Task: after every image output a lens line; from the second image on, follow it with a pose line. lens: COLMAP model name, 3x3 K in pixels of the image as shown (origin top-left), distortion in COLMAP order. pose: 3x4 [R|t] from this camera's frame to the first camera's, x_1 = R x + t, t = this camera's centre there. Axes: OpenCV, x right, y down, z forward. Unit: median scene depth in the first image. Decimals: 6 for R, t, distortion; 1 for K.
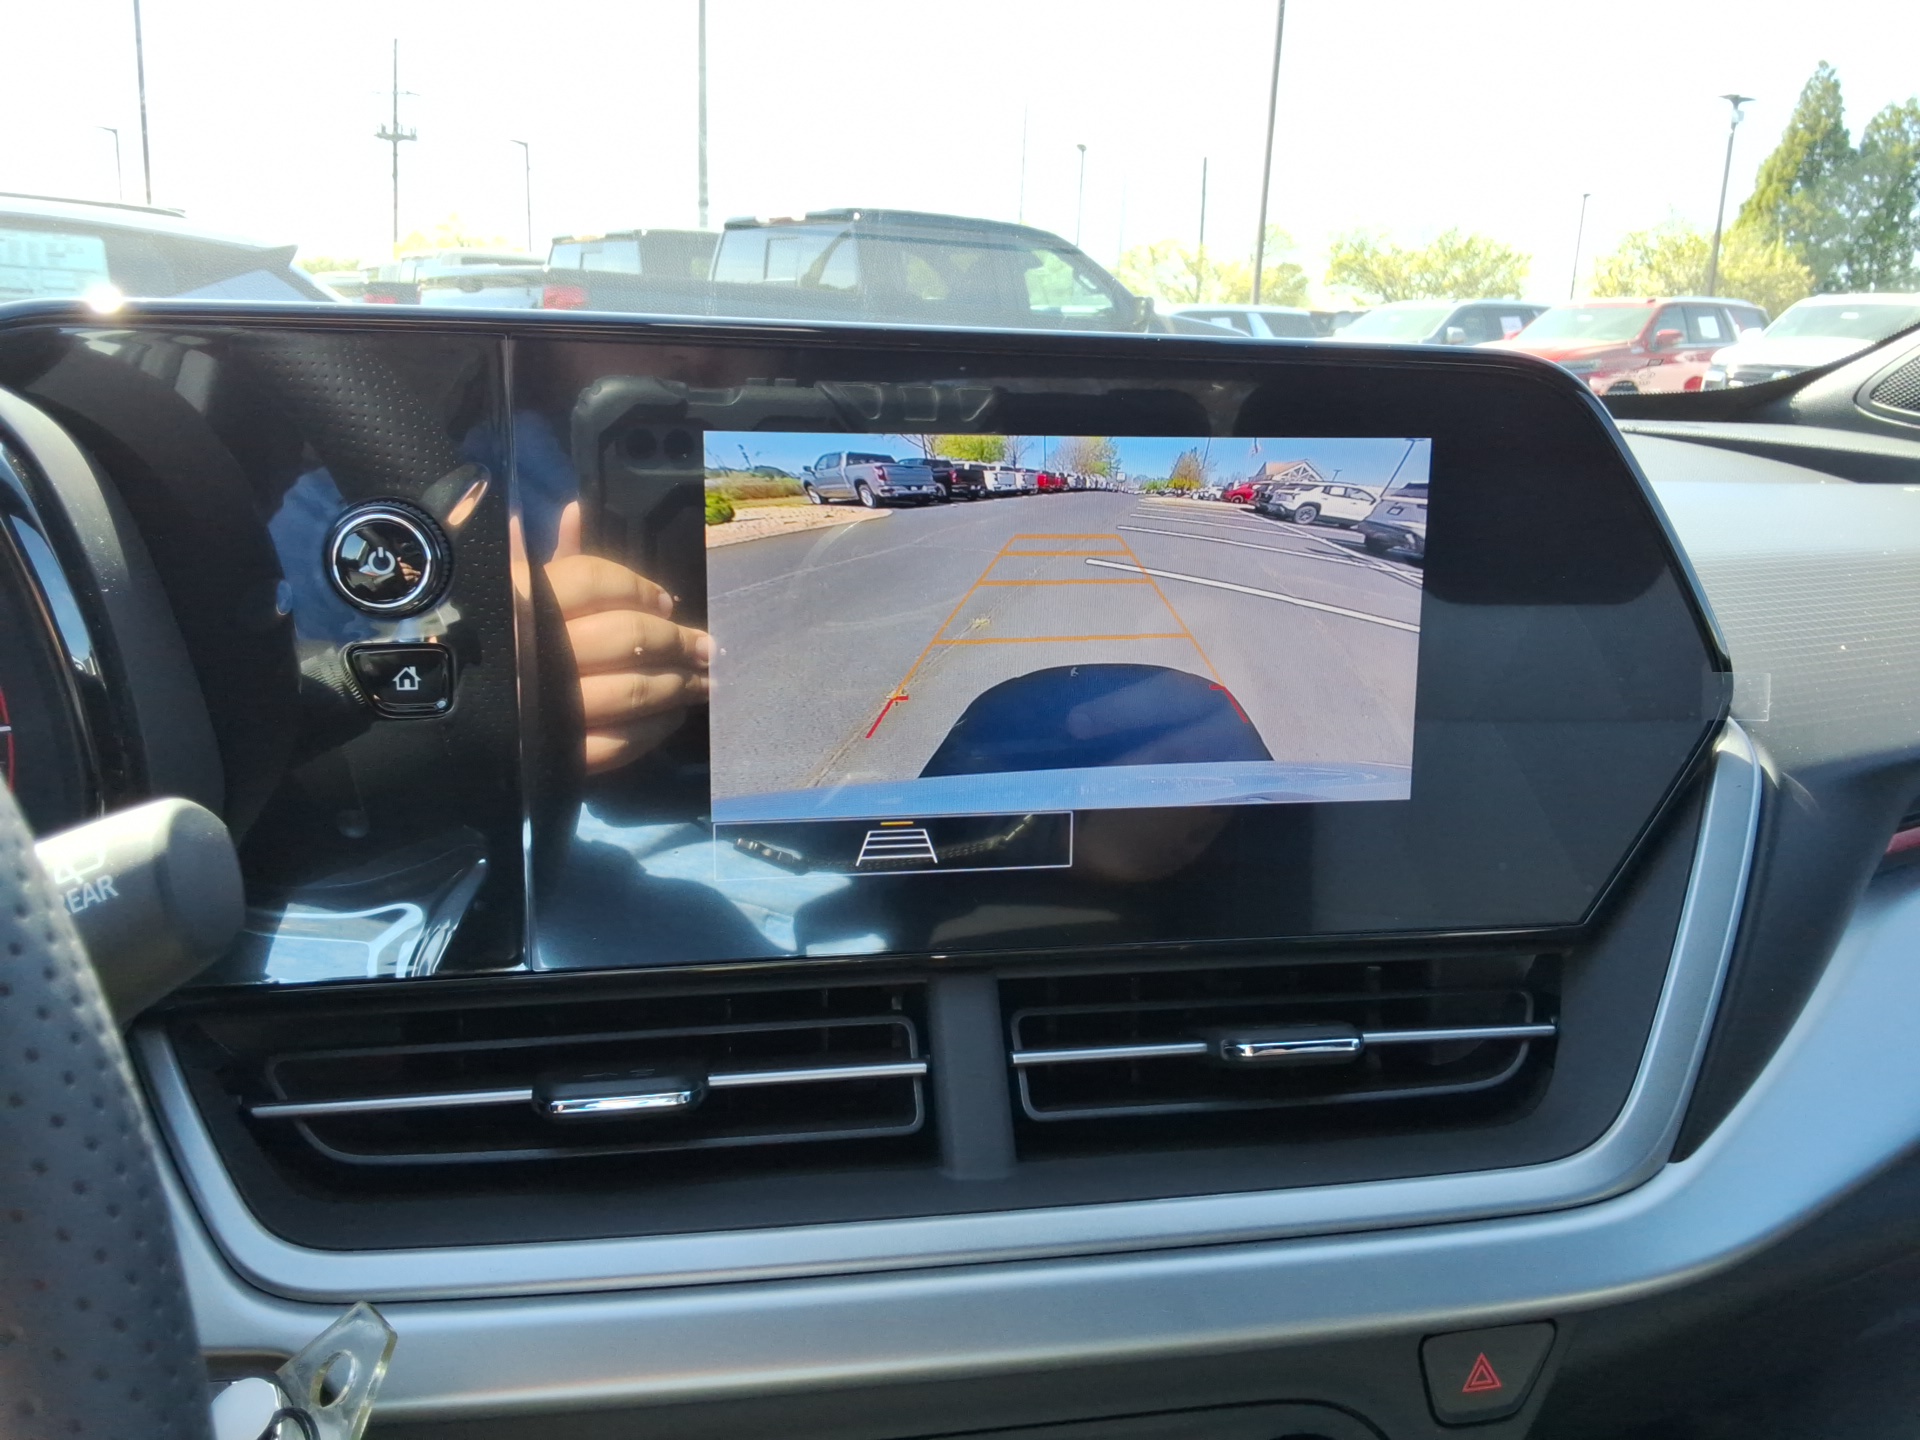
lens RADIAL K [[1534.8, 0, 974.3], [0, 1534.8, 708.6], [0, 0, 1]] dist [0.119269, -0.177112]
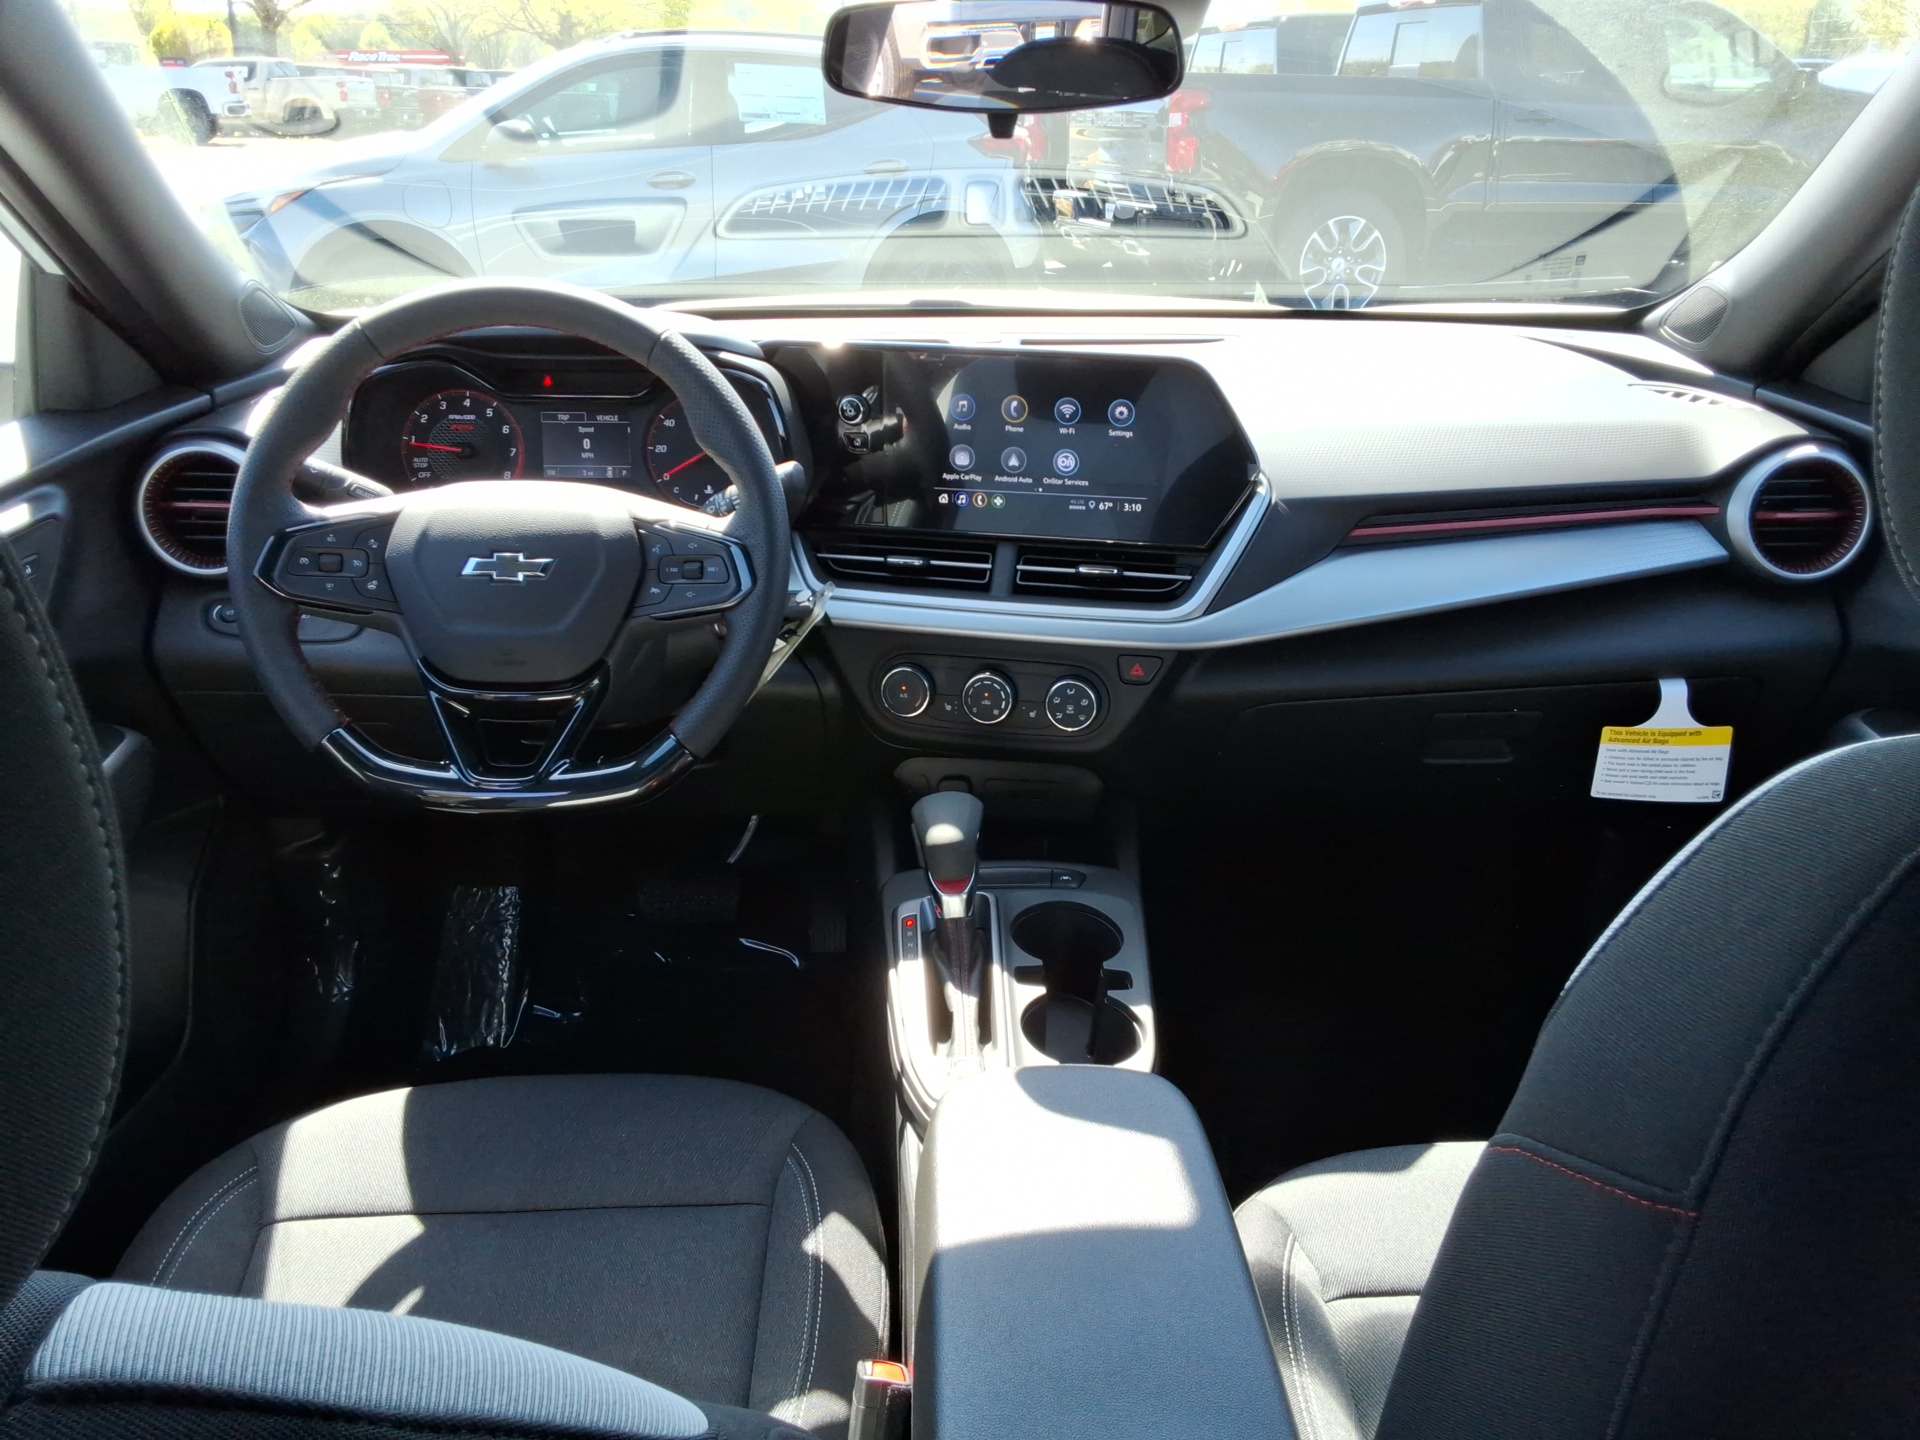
lens RADIAL K [[1531.3, 0, 1006.2], [0, 1531.3, 719.5], [0, 0, 1]] dist [0.043073, -0.033536]
pose [[0.925223, 0.121177, -0.359554, 1.186318], [-0.066700, 0.984817, 0.160267, 0.019508], [0.373515, -0.124301, 0.919258, -2.020873]]
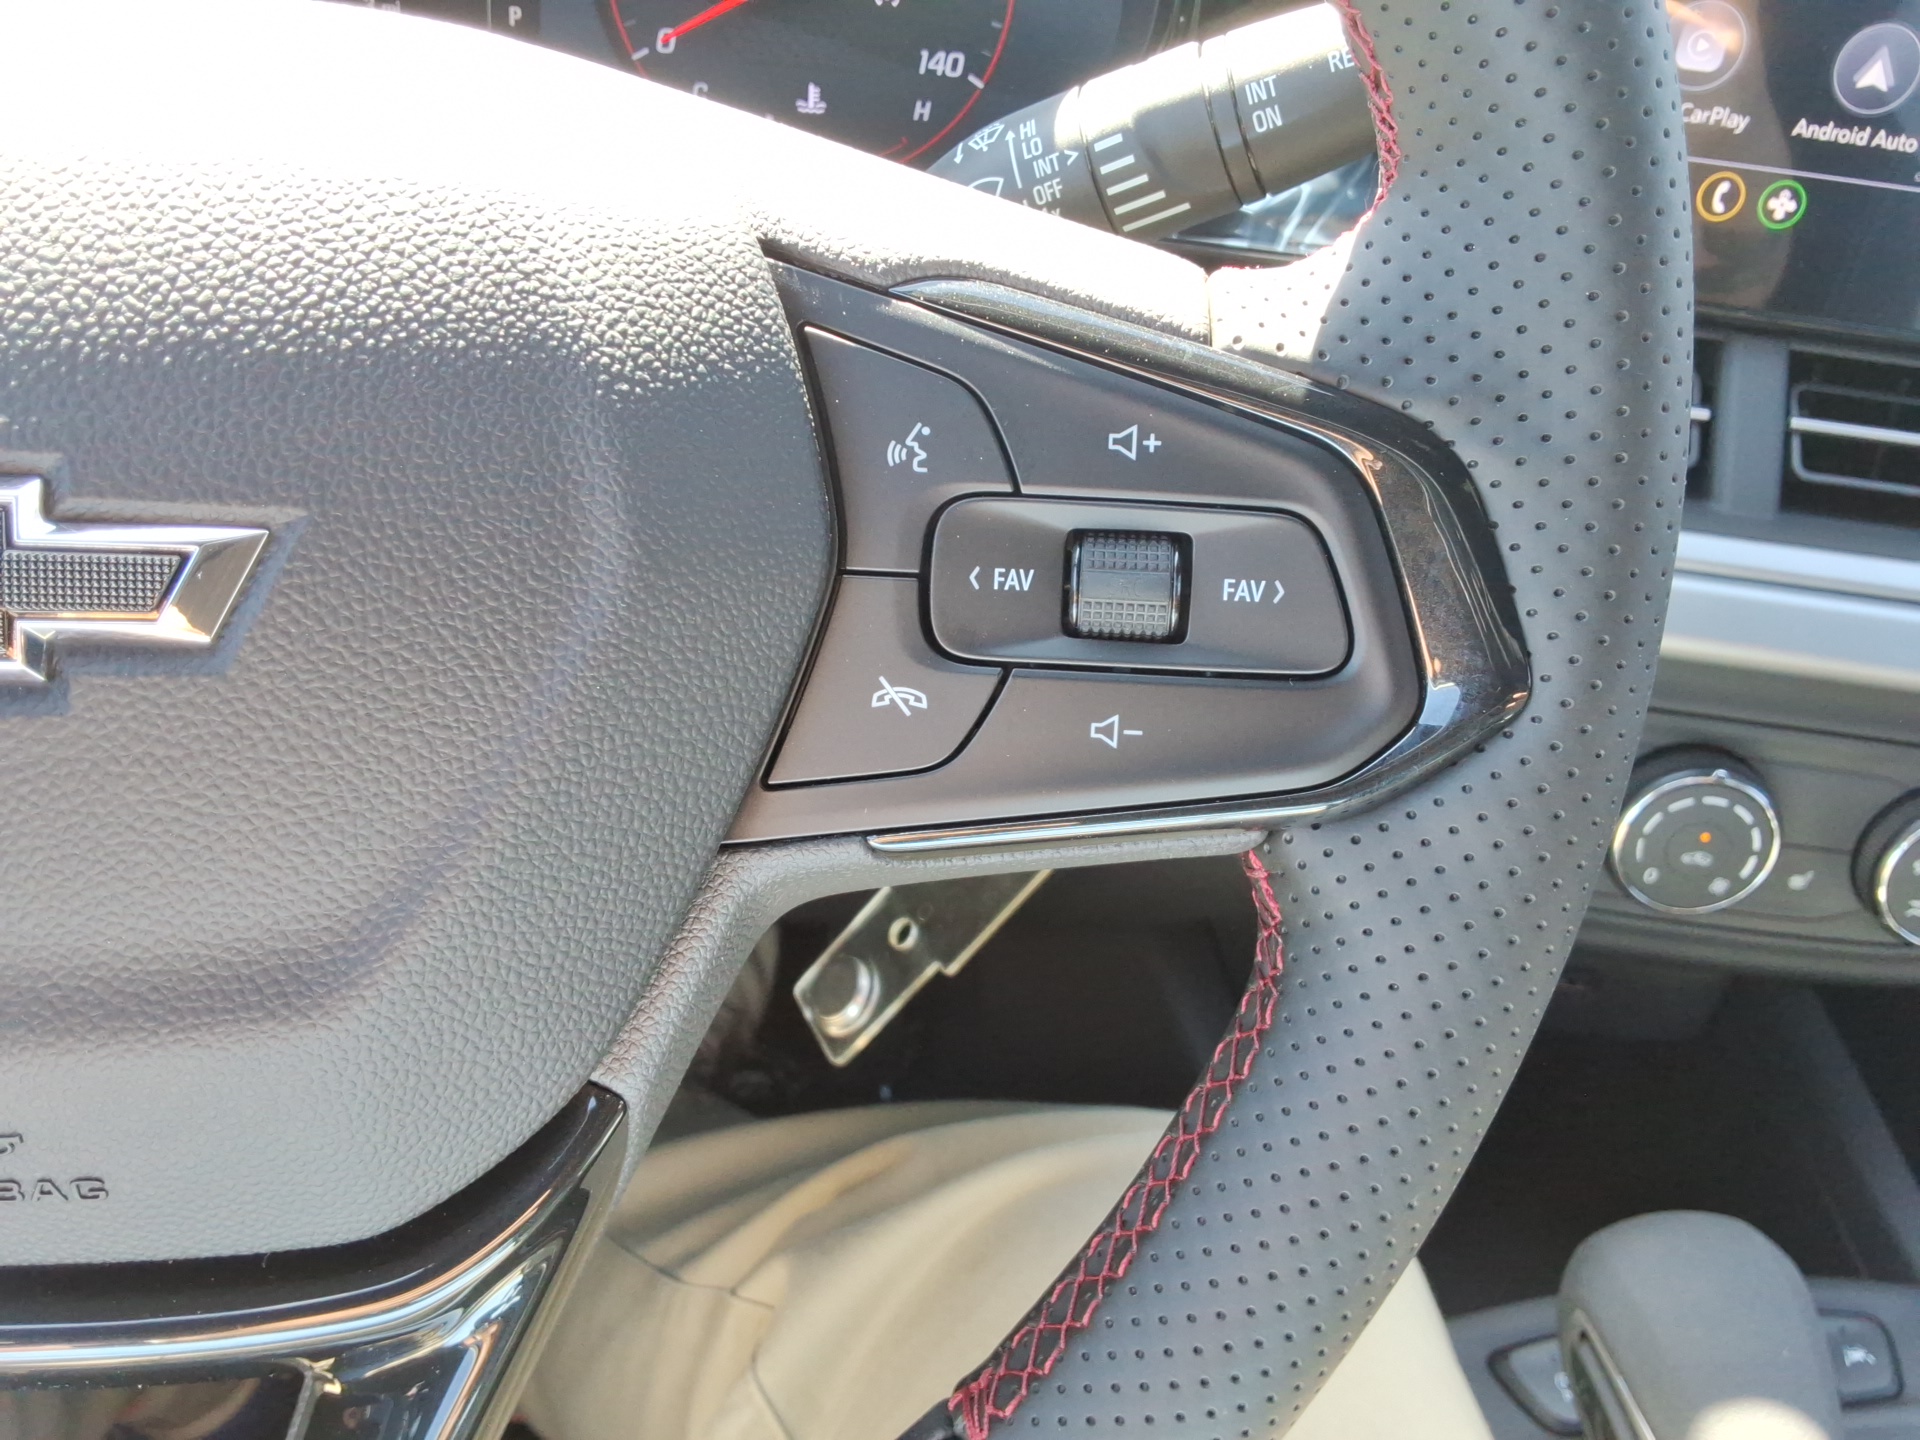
lens RADIAL K [[1534.8, 0, 985.4], [0, 1534.8, 686.6], [0, 0, 1]] dist [0.119269, -0.177112]
pose [[0.958320, 0.207122, -0.196784, -0.246989], [-0.134305, 0.934529, 0.329572, 0.109507], [0.252162, -0.289406, 0.923395, -0.188073]]
